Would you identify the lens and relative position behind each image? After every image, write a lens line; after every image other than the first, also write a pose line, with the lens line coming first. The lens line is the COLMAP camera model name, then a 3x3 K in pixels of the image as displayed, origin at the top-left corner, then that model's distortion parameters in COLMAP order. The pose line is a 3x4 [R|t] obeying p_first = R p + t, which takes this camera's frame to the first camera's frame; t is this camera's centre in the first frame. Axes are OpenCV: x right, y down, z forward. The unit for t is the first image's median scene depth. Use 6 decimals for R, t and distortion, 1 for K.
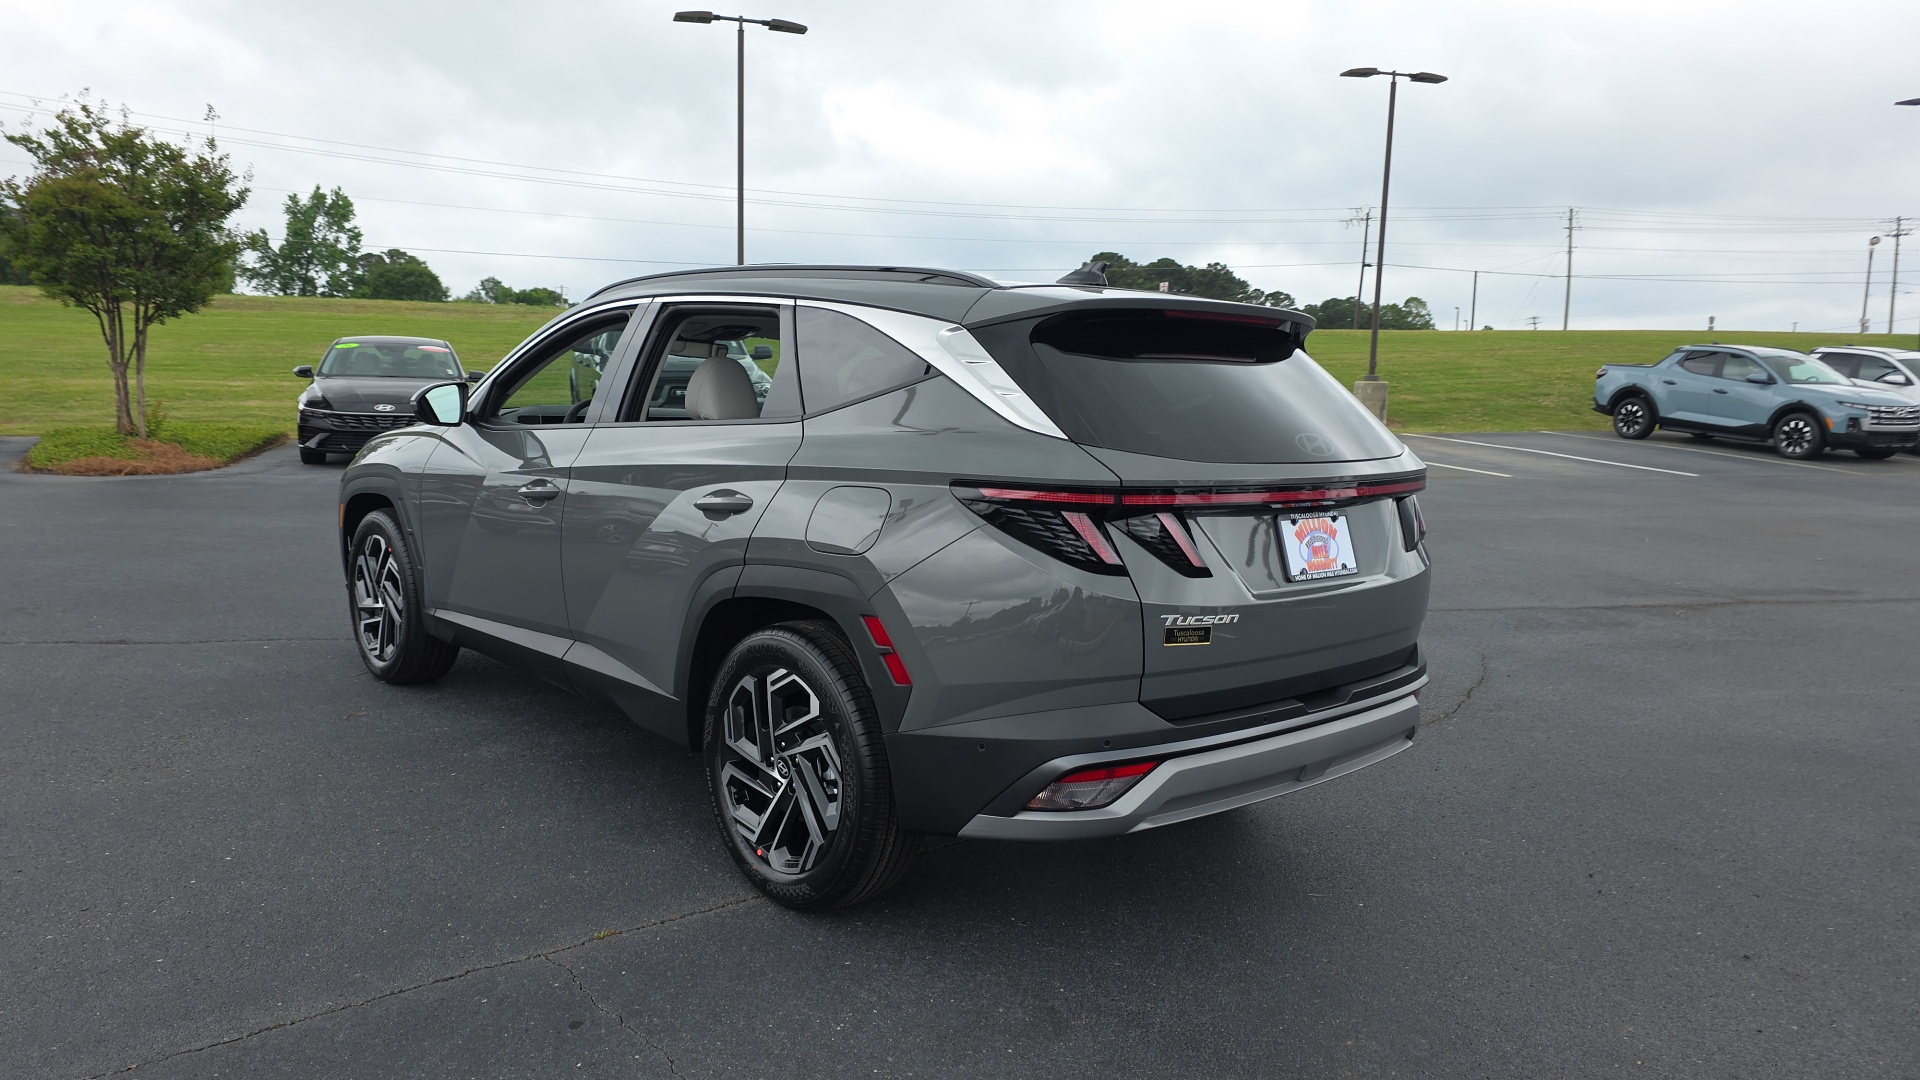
lens RADIAL K [[1322.5, 0, 936.2], [0, 1322.5, 553.6], [0, 0, 1]] dist [0.051156, -0.067983]
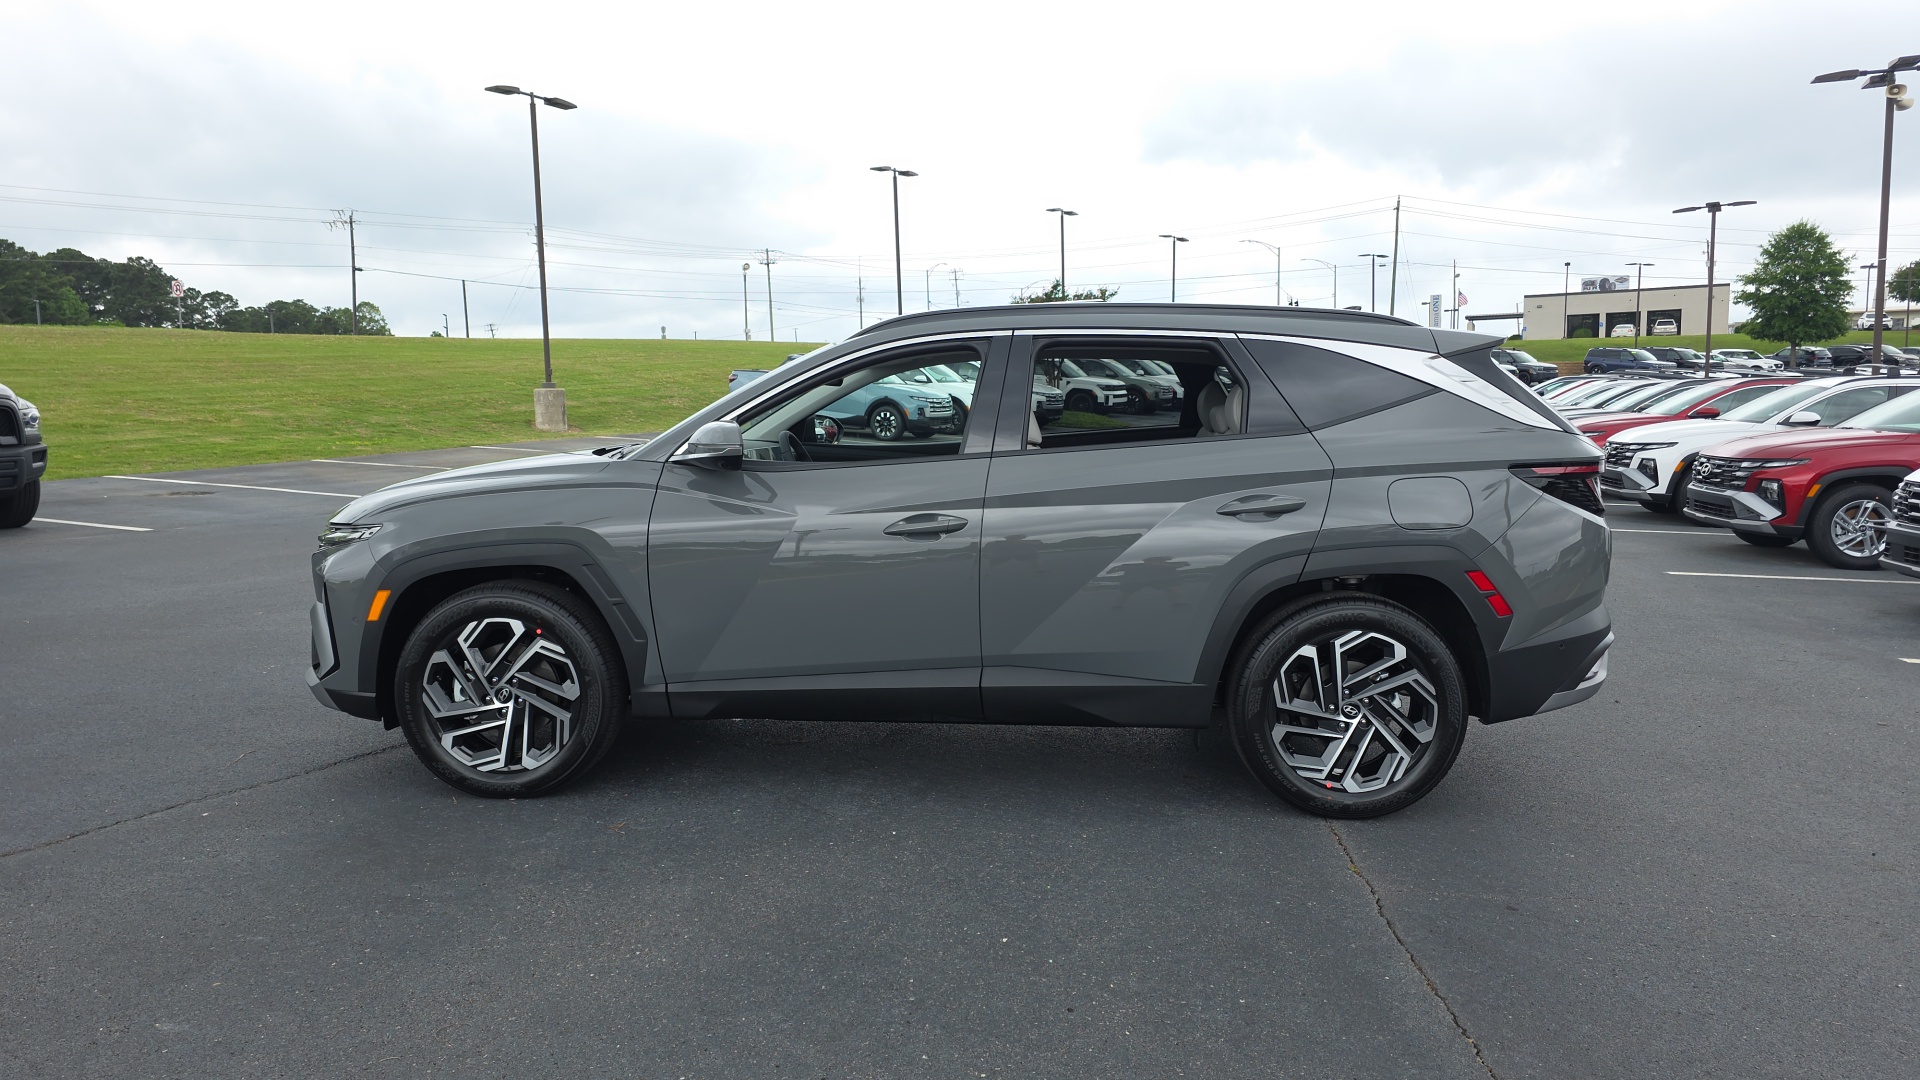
lens RADIAL K [[1293.6, 0, 987.7], [0, 1293.6, 534.9], [0, 0, 1]] dist [0.026347, -0.038809]
pose [[0.676413, -0.106208, 0.728825, -1.208495], [0.115817, 0.992575, 0.037154, -0.087072], [-0.727359, 0.059279, 0.683692, 0.399579]]
